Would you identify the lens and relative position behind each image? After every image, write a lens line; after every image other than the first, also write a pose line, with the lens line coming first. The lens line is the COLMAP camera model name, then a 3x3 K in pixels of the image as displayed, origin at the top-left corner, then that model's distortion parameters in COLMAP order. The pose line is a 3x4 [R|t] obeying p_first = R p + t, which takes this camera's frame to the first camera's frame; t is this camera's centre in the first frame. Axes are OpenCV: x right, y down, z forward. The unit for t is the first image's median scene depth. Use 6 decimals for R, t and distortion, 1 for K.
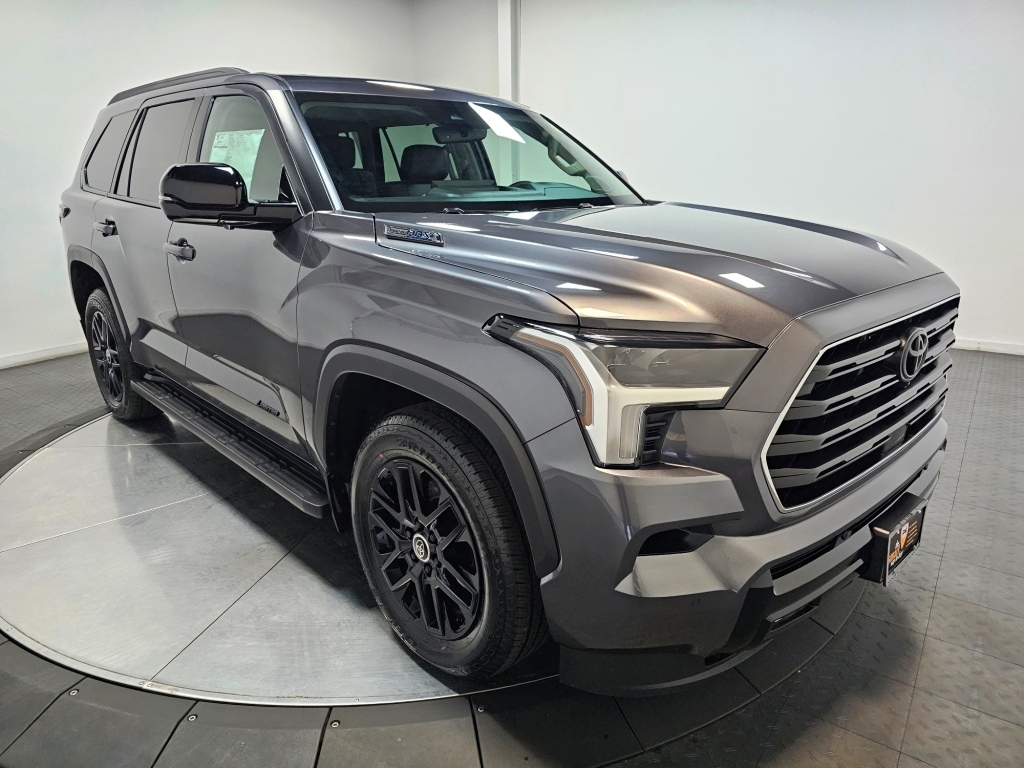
lens RADIAL K [[704.3, 0, 512.0], [0, 704.3, 384.0], [0, 0, 1]] dist [0.074241, -0.089560]
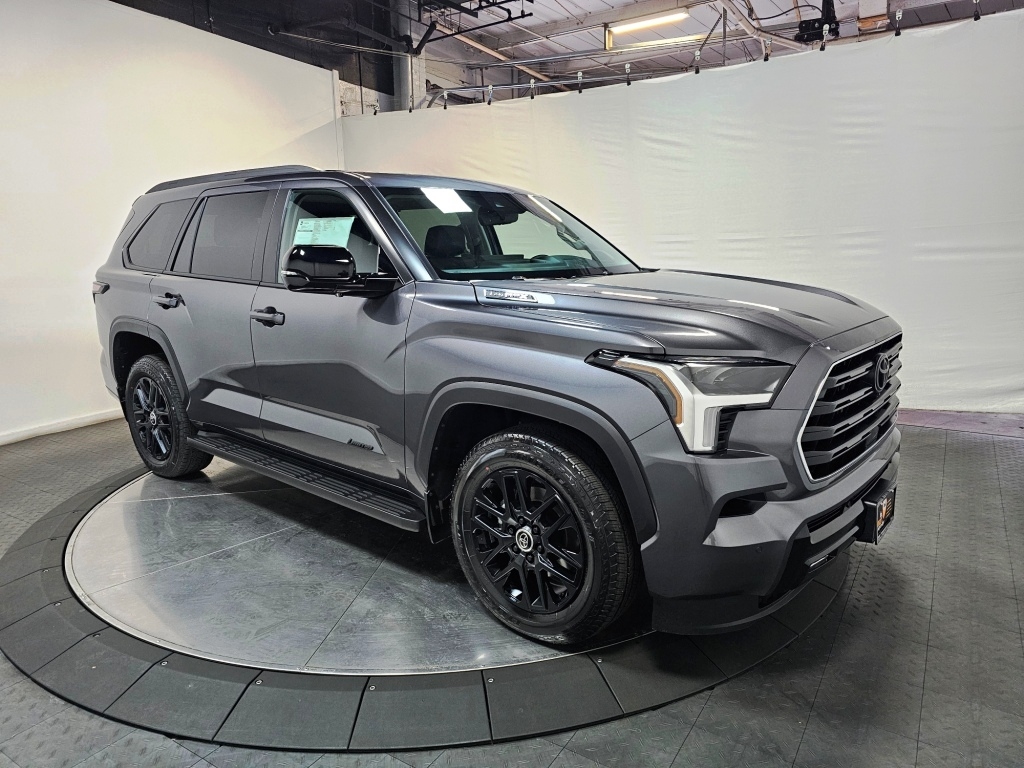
lens RADIAL K [[704.3, 0, 512.0], [0, 704.3, 384.0], [0, 0, 1]] dist [0.074241, -0.089560]
pose [[0.993226, -0.034171, 0.111059, -0.299822], [0.044769, 0.994530, -0.094371, 0.077984], [-0.107227, 0.098703, 0.989323, -0.287950]]
